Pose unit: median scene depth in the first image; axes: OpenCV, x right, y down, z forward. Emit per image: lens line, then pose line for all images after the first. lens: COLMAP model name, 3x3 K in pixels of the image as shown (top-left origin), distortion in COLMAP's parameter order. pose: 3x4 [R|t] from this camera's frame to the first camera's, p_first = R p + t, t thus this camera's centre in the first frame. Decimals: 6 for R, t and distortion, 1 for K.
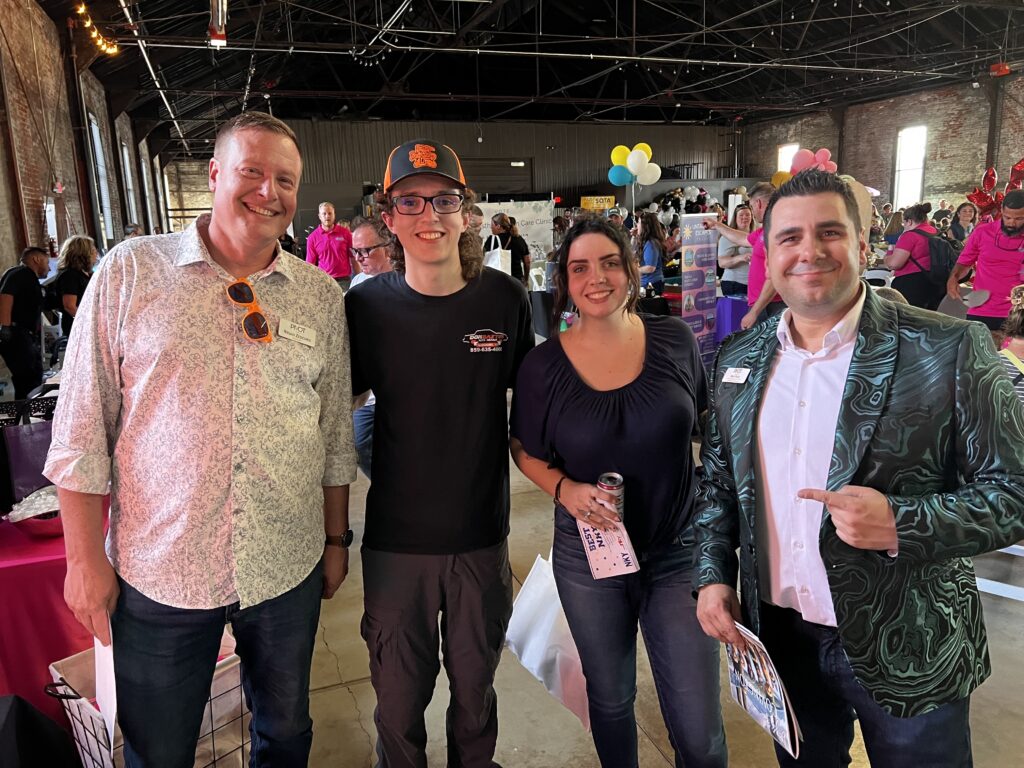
lens RADIAL K [[770.8, 0, 513.2], [0, 770.8, 378.3], [0, 0, 1]] dist [0.005010, -0.000719]
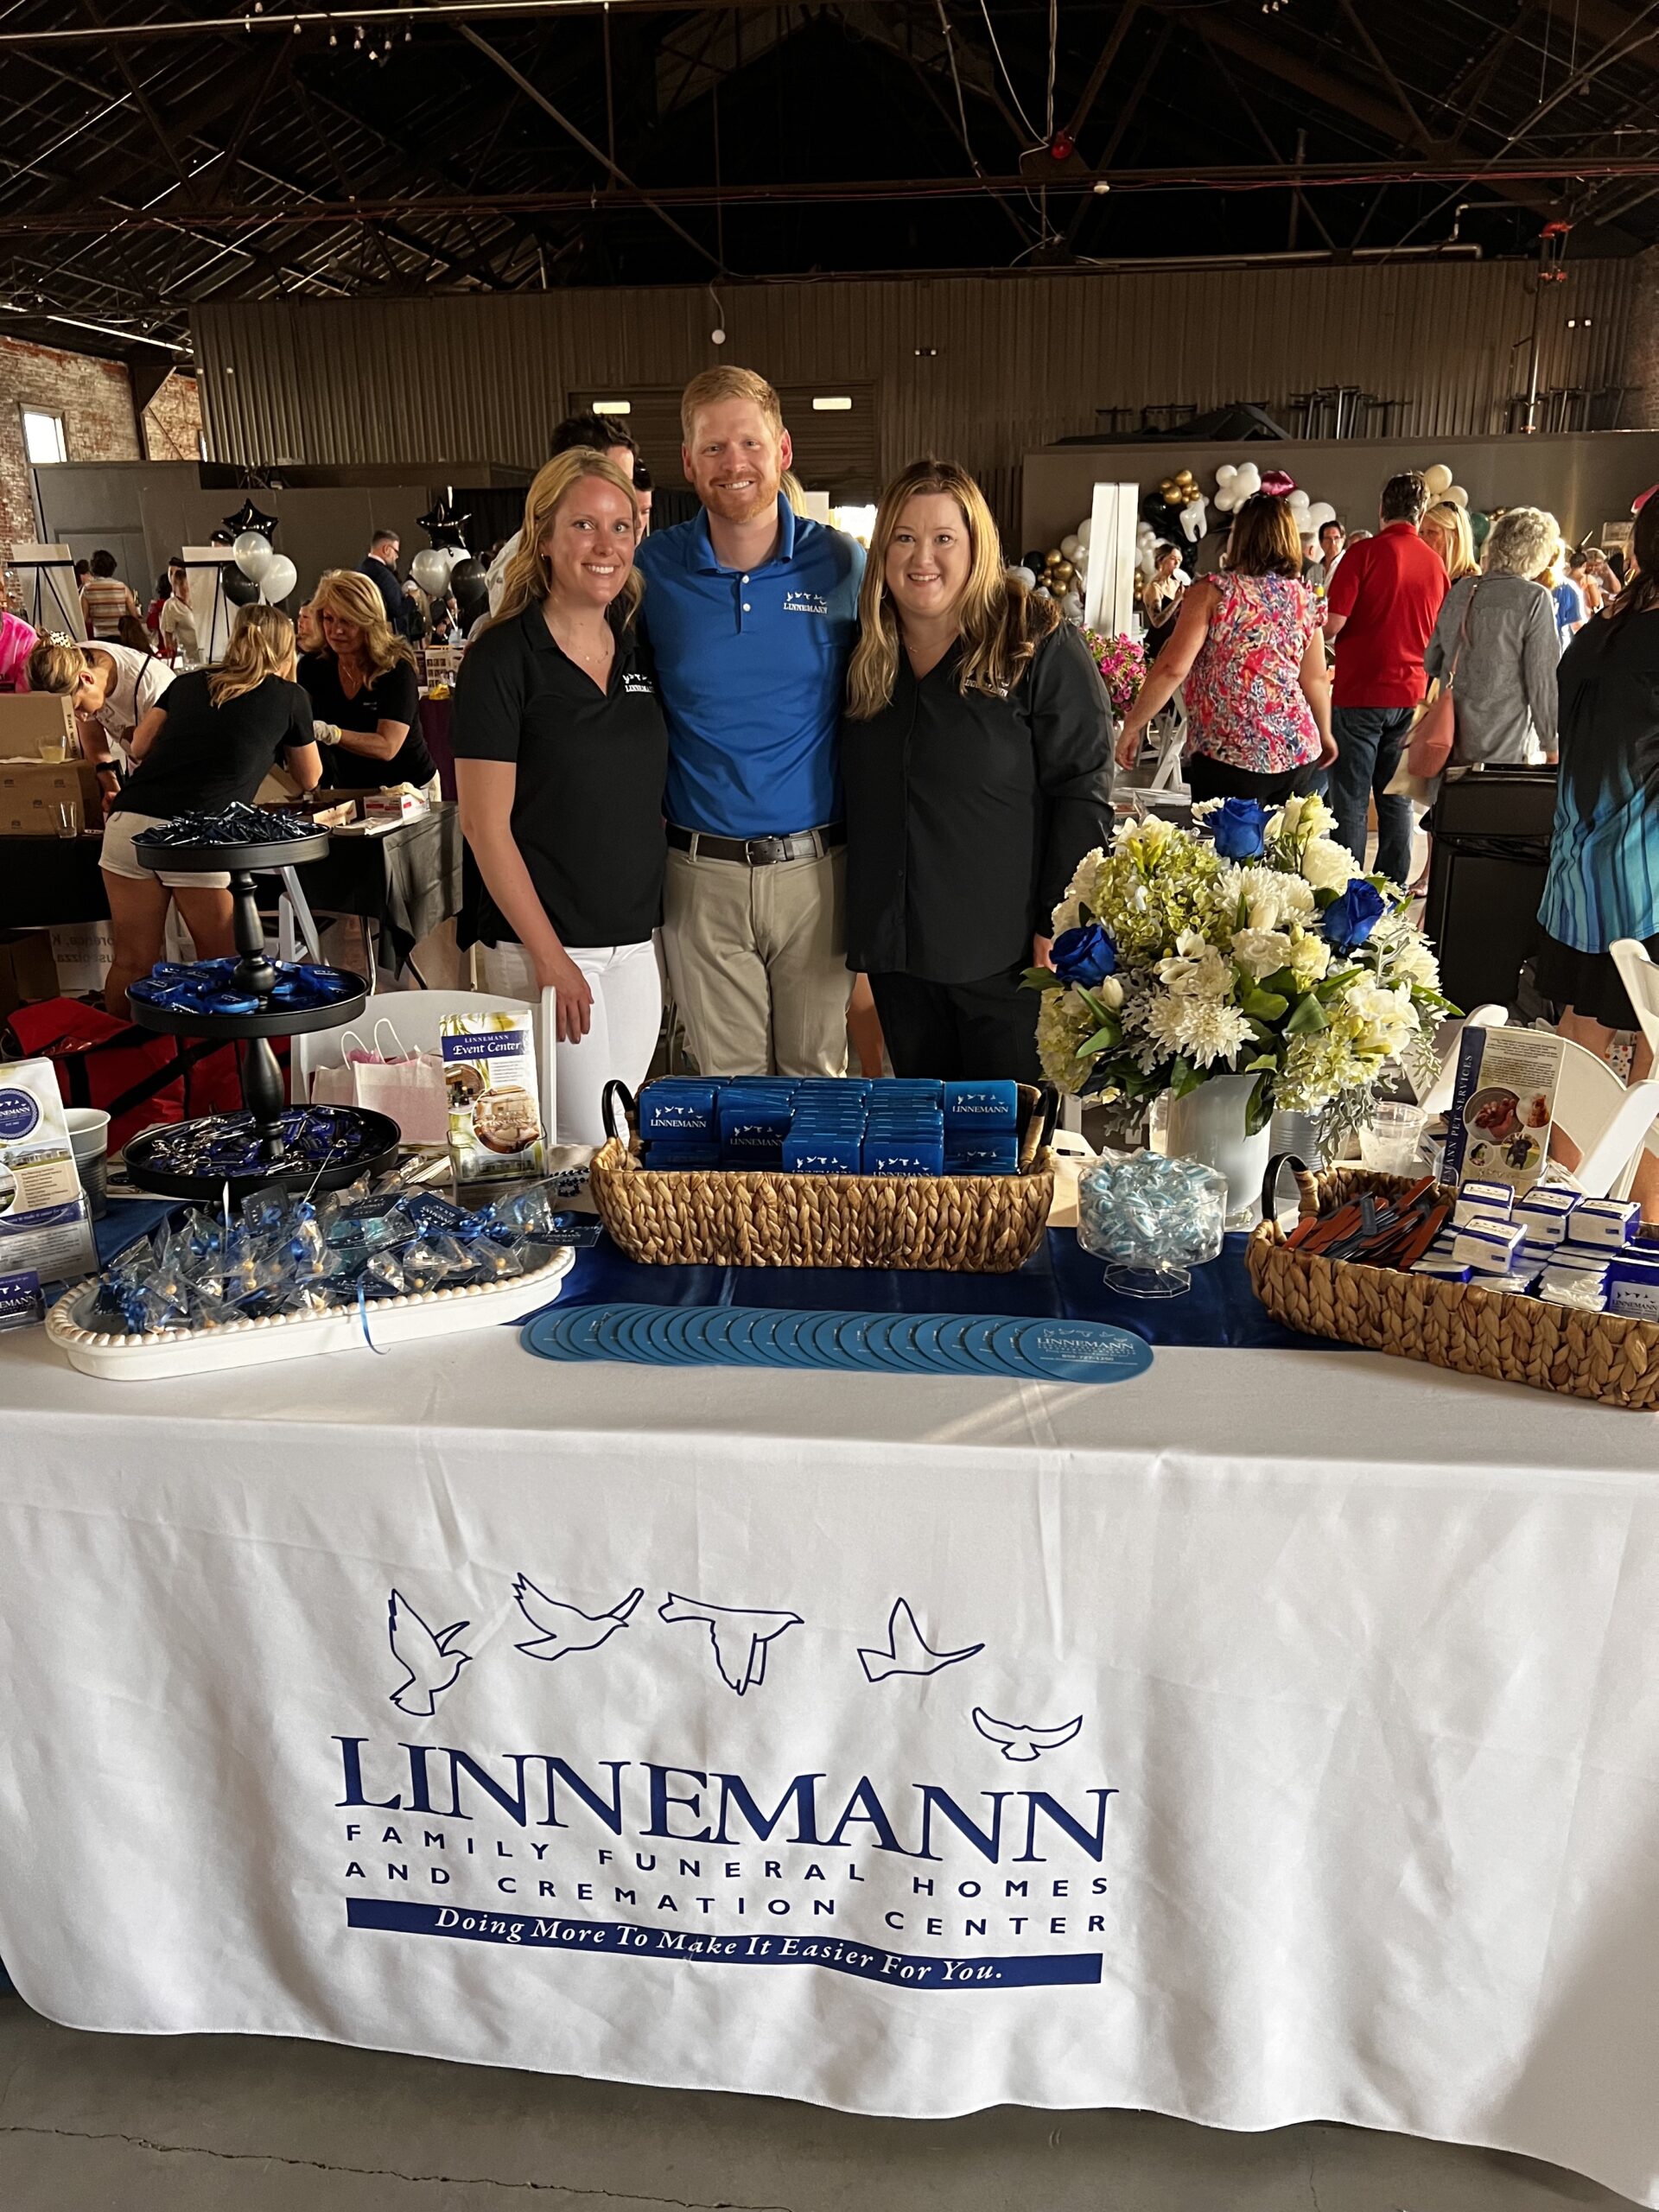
lens RADIAL K [[1665.1, 0, 832.7], [0, 1665.1, 1113.6], [0, 0, 1]] dist [0.005010, -0.000719]
pose [[0.887637, 0.159504, -0.432040, 0.404403], [-0.105366, 0.983562, 0.146643, -0.069264], [0.448328, -0.084644, 0.889853, 0.292456]]
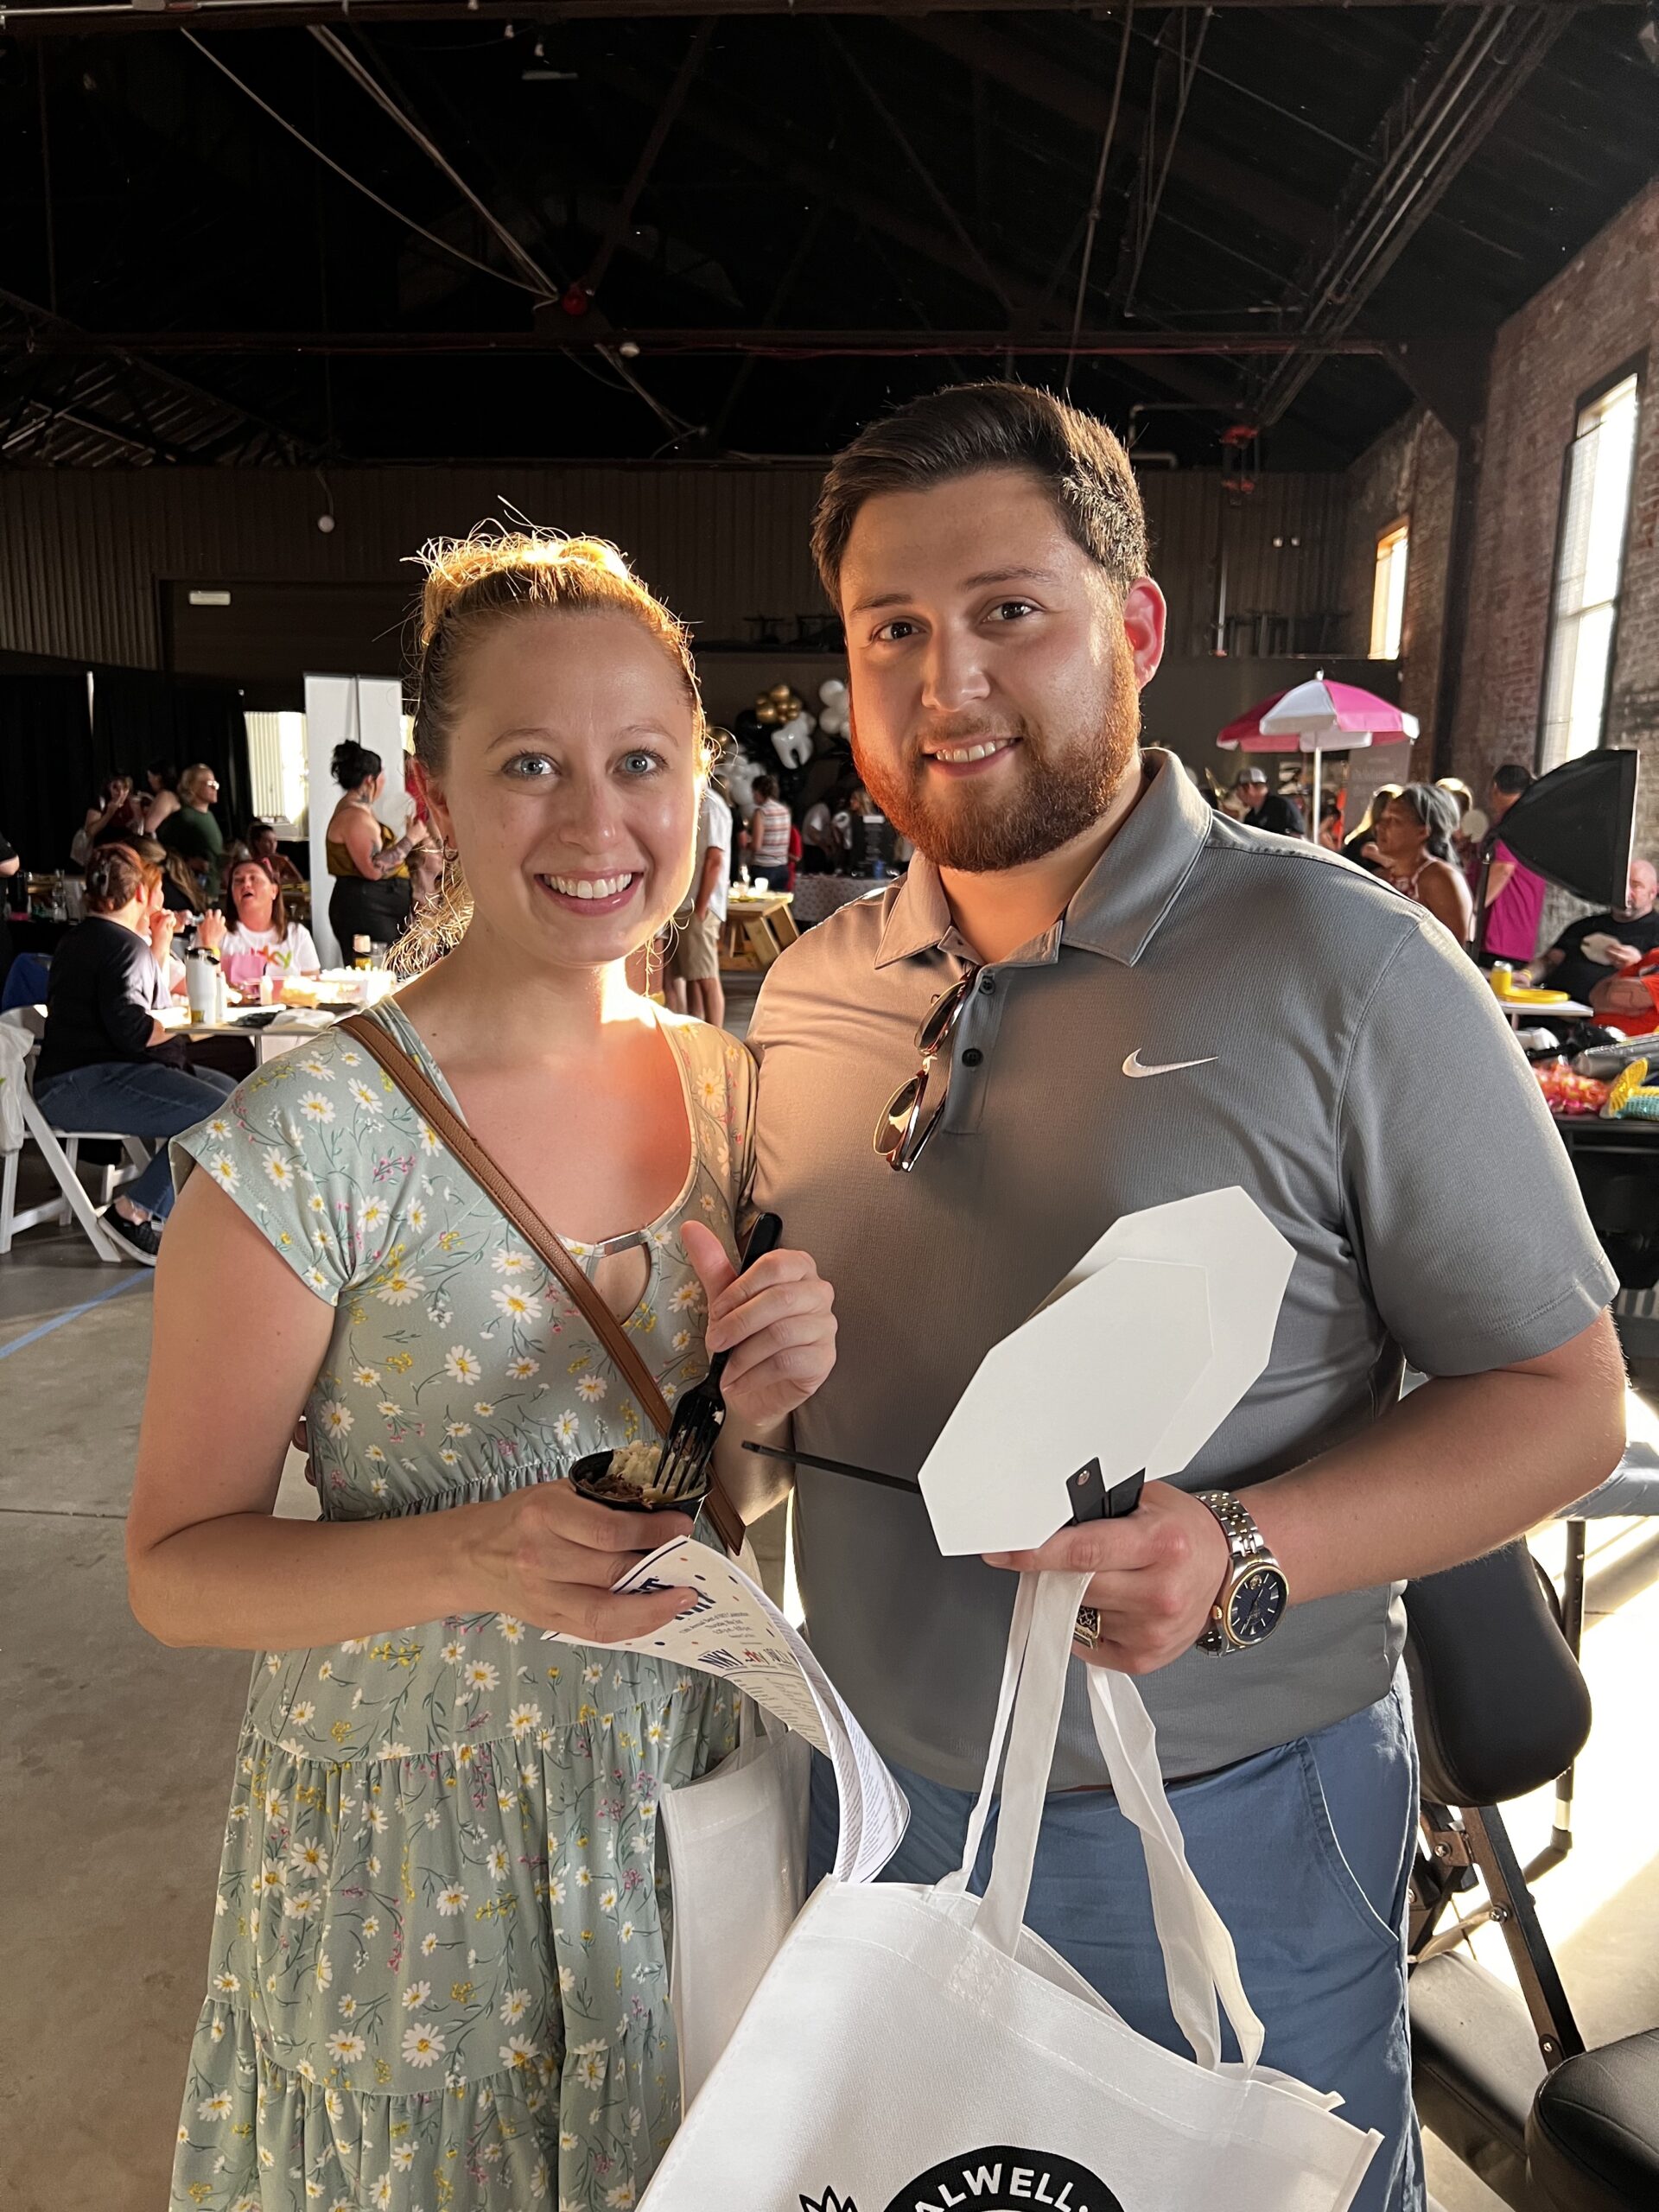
lens RADIAL K [[1665.1, 0, 820.6], [0, 1665.1, 1101.8], [0, 0, 1]] dist [0.005010, -0.000719]
pose [[0.892155, 0.129408, -0.432796, 0.469191], [-0.135100, 0.990673, 0.017723, -0.112210], [0.431053, 0.042659, 0.901318, 0.477579]]
